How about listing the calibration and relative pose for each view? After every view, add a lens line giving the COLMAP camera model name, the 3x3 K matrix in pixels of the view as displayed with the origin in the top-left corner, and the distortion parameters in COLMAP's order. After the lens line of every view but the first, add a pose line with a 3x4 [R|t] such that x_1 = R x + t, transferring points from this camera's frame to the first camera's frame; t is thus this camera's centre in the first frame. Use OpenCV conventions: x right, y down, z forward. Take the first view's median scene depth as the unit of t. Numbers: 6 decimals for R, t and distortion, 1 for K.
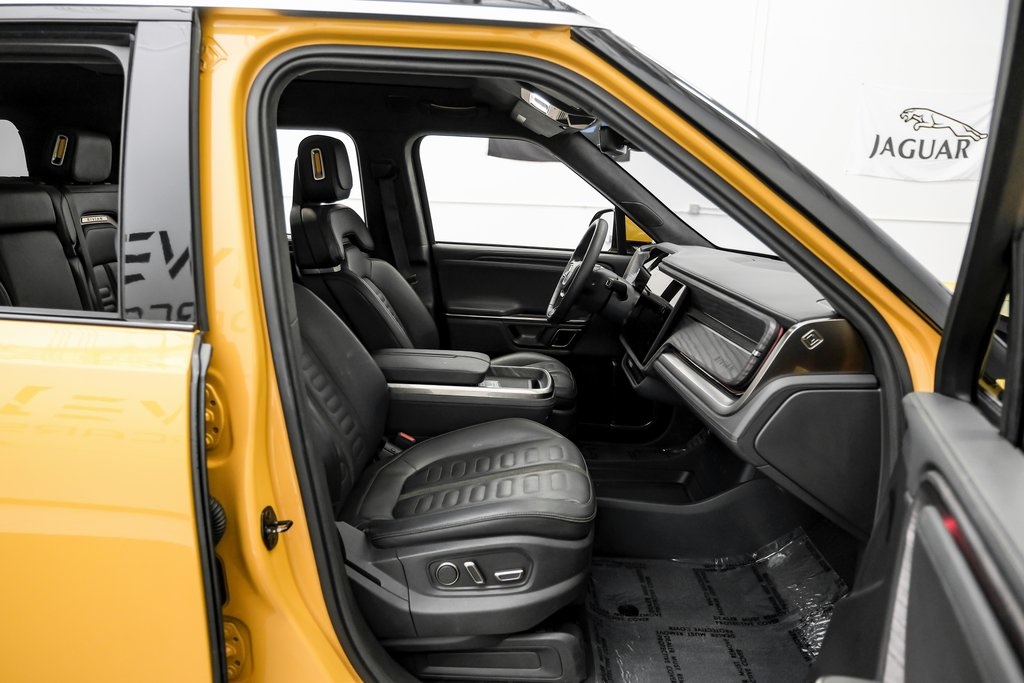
lens RADIAL K [[709.7, 0, 526.1], [0, 709.7, 346.0], [0, 0, 1]] dist [-0.000460, -0.001127]
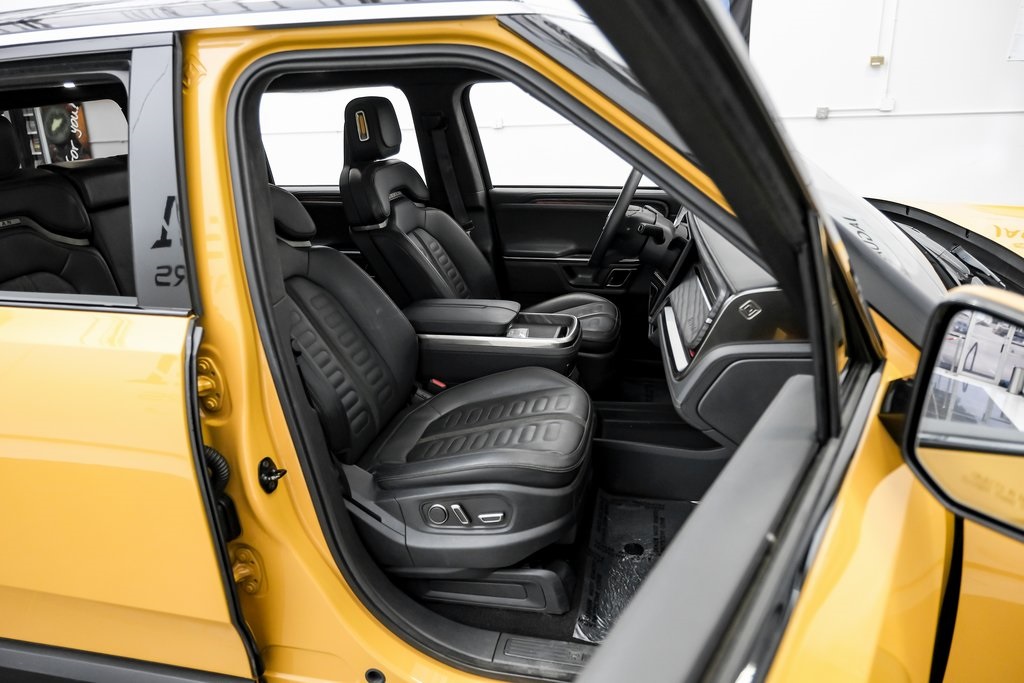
lens RADIAL K [[712.6, 0, 512.0], [0, 712.6, 341.5], [0, 0, 1]] dist [-0.000361, 0.000440]
pose [[0.978185, -0.005508, -0.207661, 0.184293], [0.028303, 0.993860, 0.106964, -0.053645], [0.205797, -0.110508, 0.972335, -0.037416]]
